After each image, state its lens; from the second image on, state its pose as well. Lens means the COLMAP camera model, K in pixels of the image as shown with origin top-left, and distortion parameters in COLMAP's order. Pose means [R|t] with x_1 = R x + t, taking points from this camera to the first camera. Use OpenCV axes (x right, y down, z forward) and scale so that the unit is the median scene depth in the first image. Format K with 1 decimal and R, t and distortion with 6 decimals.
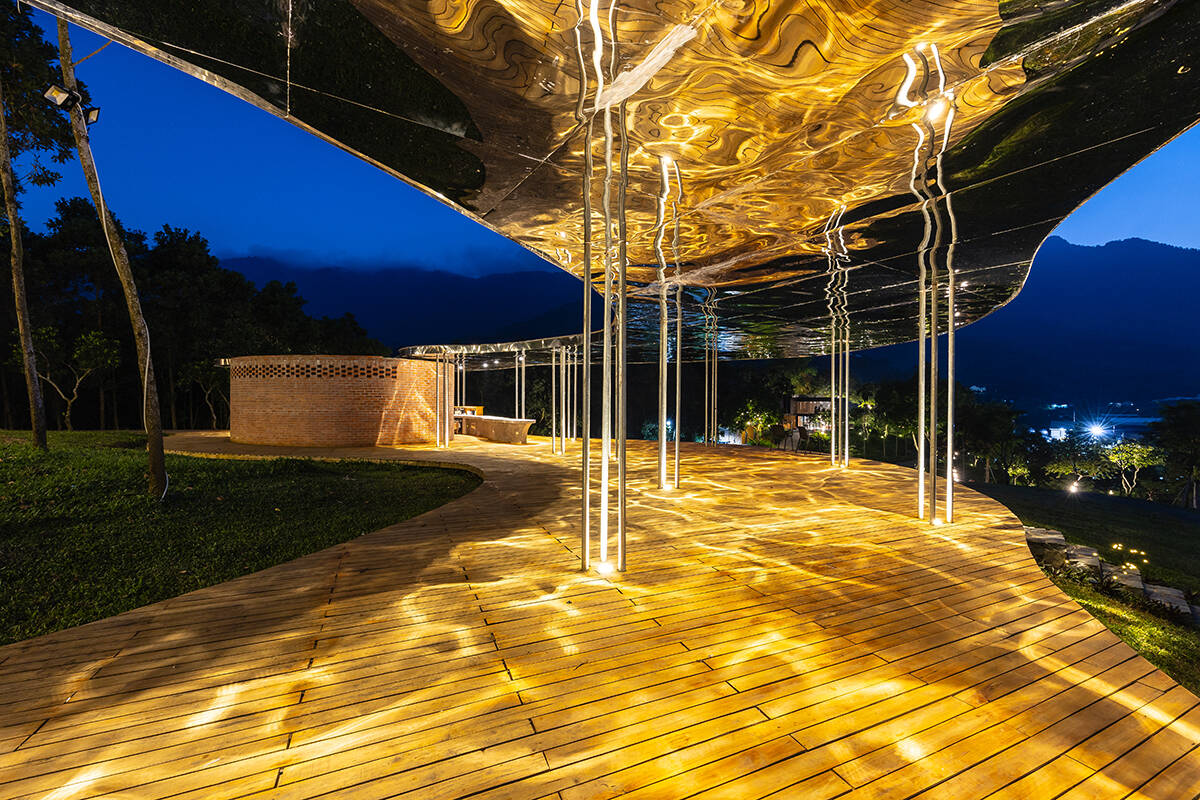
lens RADIAL K [[476.7, 0, 597.8], [0, 476.7, 393.1], [0, 0, 1]] dist [-0.000301, -0.000014]
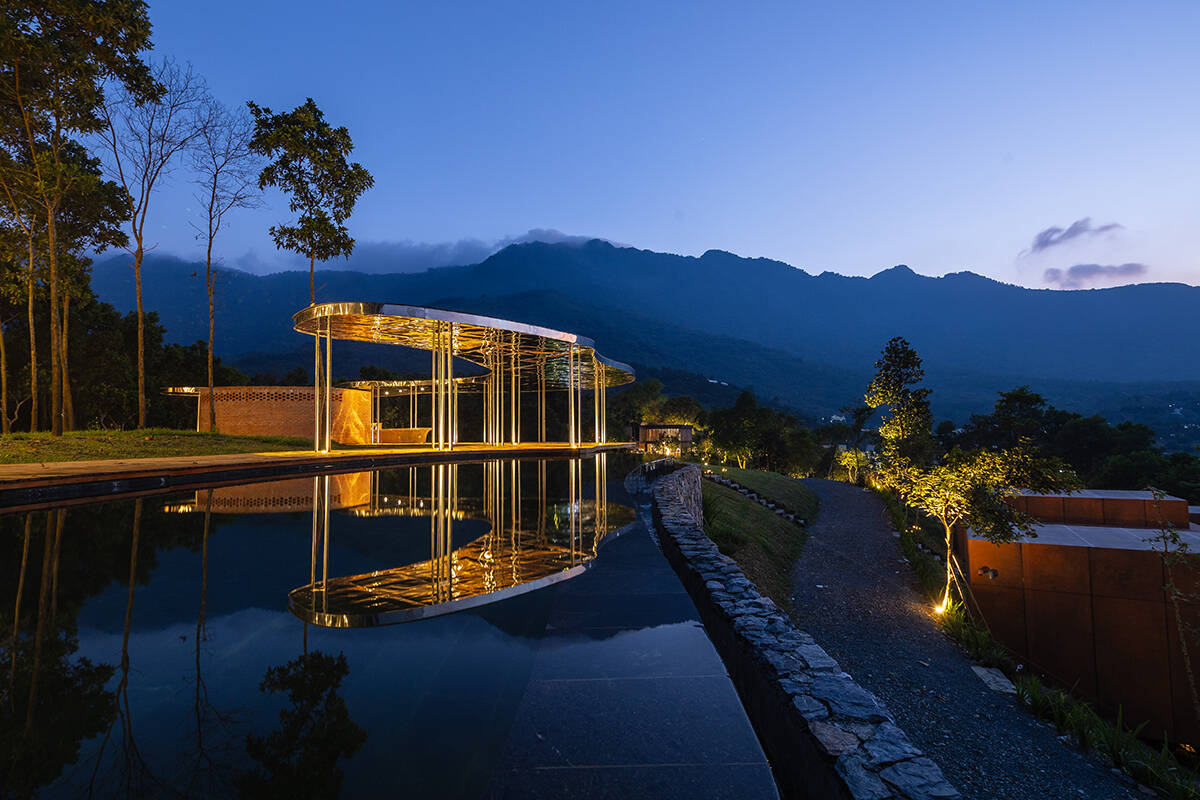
lens RADIAL K [[583.2, 0, 597.0], [0, 583.2, 409.8], [0, 0, 1]] dist [-0.000177, -0.000109]
pose [[0.961778, -0.004695, 0.273792, -0.135038], [0.012755, 0.999536, -0.027664, 0.057272], [-0.273535, 0.030099, 0.961391, -1.007743]]
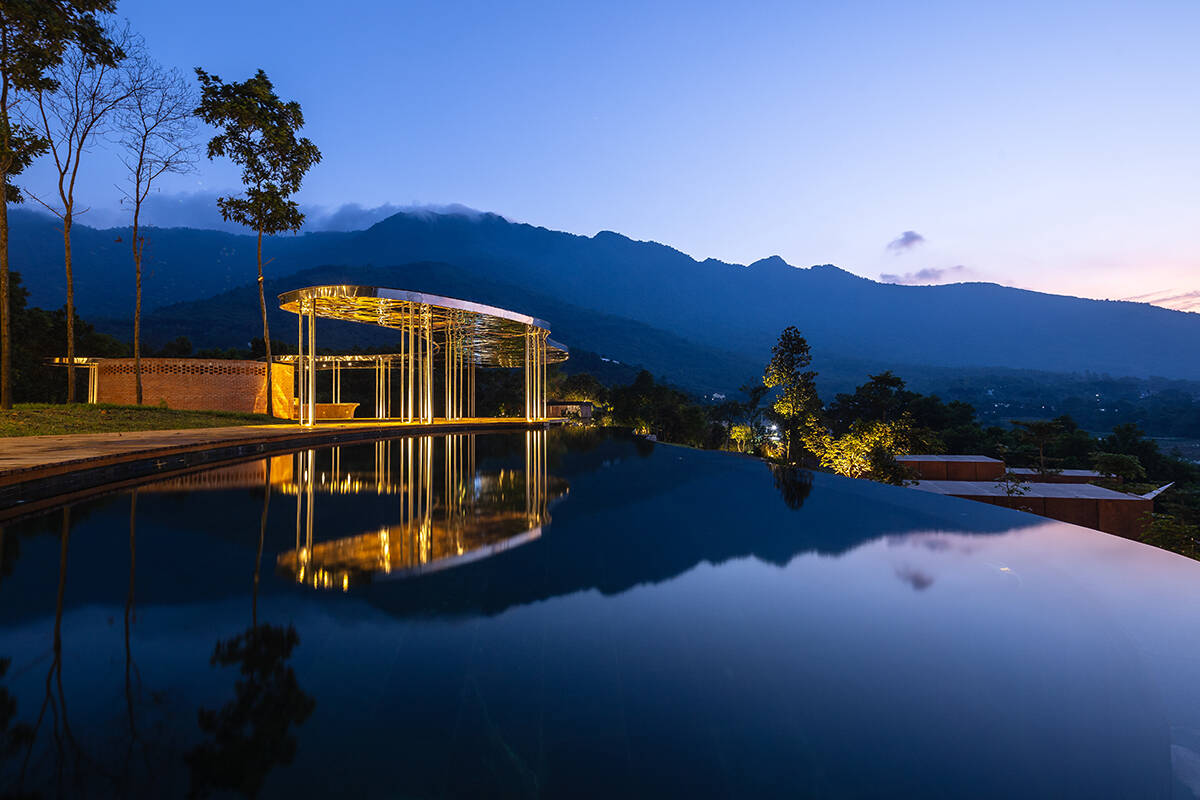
lens RADIAL K [[577.3, 0, 600.0], [0, 577.3, 400.0], [0, 0, 1]] dist [-0.002083, -0.001125]
pose [[0.892865, -0.005628, 0.450290, -0.283108], [0.007664, 0.999967, -0.002700, 0.057398], [-0.450260, 0.005862, 0.892878, -1.066459]]
